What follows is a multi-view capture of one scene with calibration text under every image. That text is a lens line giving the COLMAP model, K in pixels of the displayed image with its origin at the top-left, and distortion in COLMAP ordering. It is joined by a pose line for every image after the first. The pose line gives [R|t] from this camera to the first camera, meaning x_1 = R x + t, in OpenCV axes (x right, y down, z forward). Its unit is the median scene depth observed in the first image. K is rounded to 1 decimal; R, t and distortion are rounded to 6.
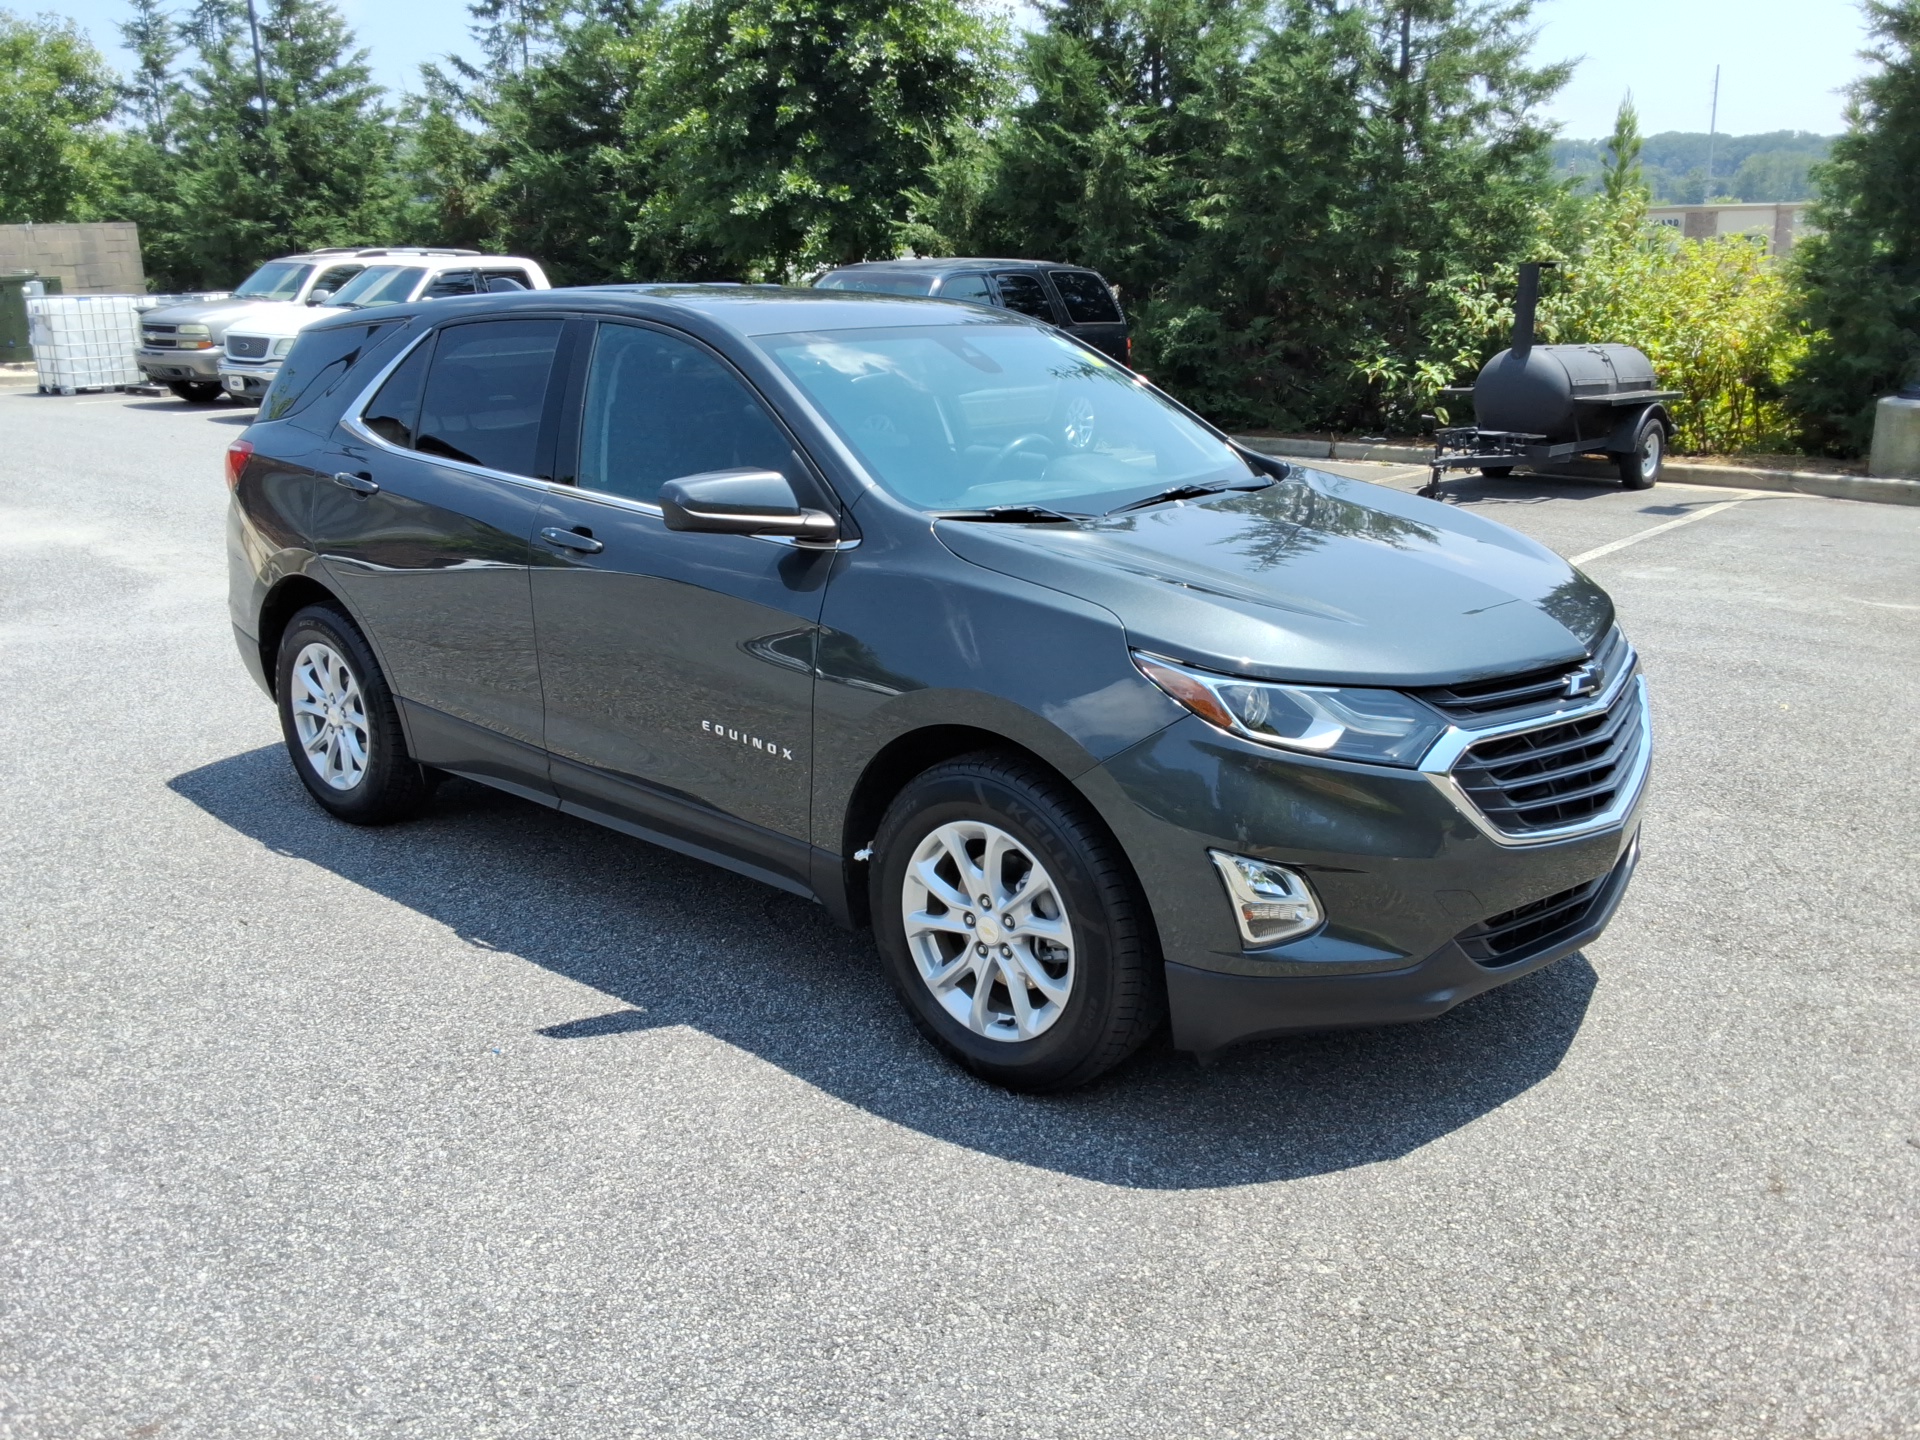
lens RADIAL K [[1542.1, 0, 977.3], [0, 1542.1, 694.4], [0, 0, 1]] dist [0.118666, -0.187831]
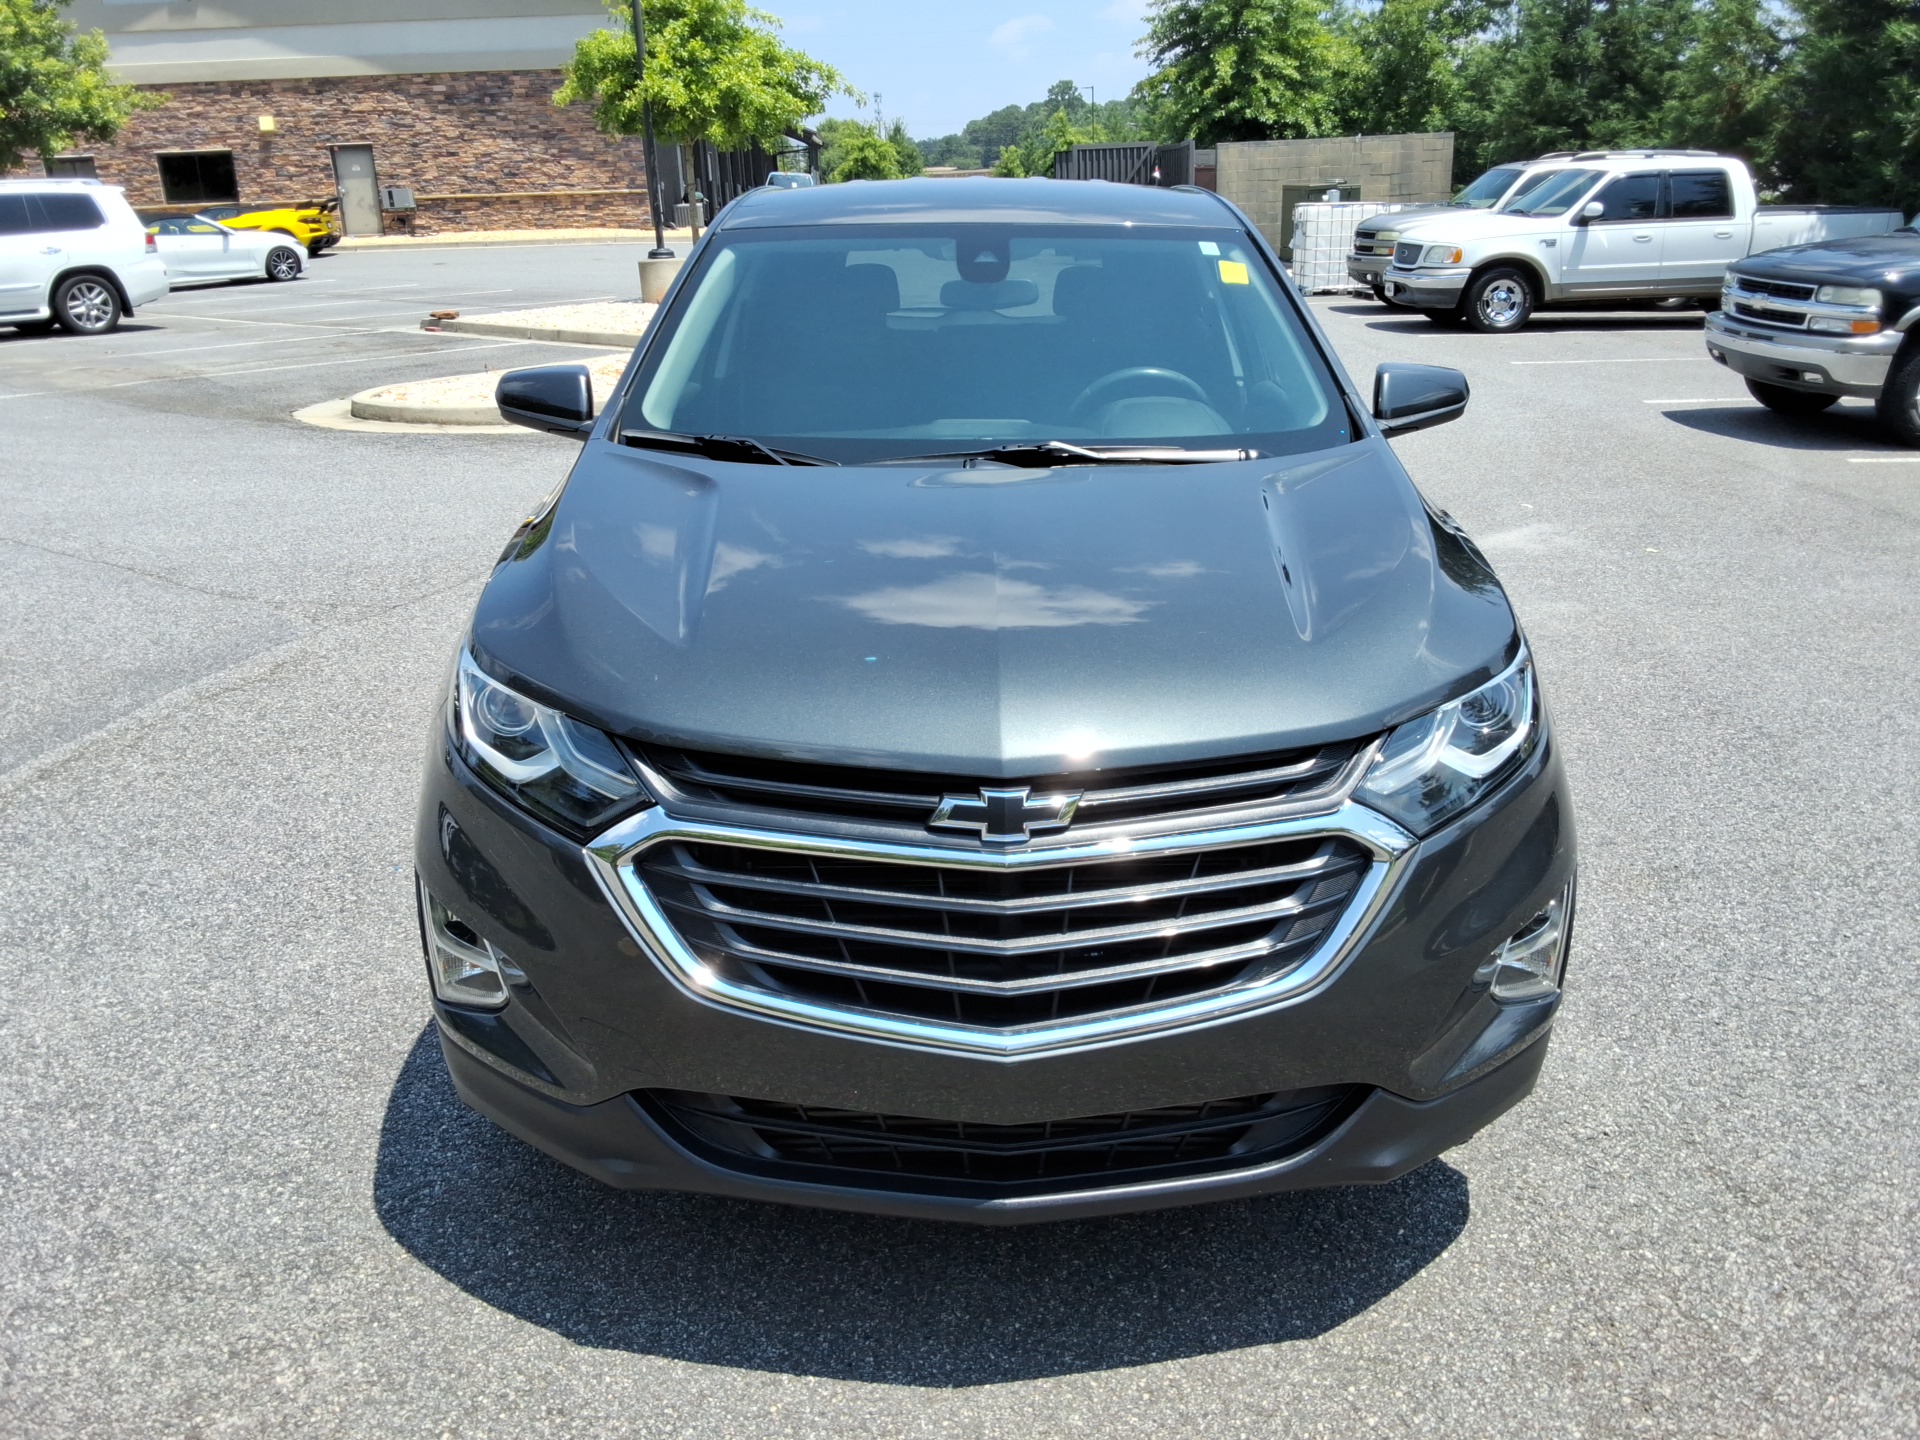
lens RADIAL K [[1542.1, 0, 977.3], [0, 1542.1, 694.4], [0, 0, 1]] dist [0.118666, -0.187831]
pose [[0.660759, 0.227502, -0.715290, 0.131711], [-0.189114, 0.972677, 0.134668, -0.022074], [0.726383, 0.046288, 0.685729, 0.092824]]
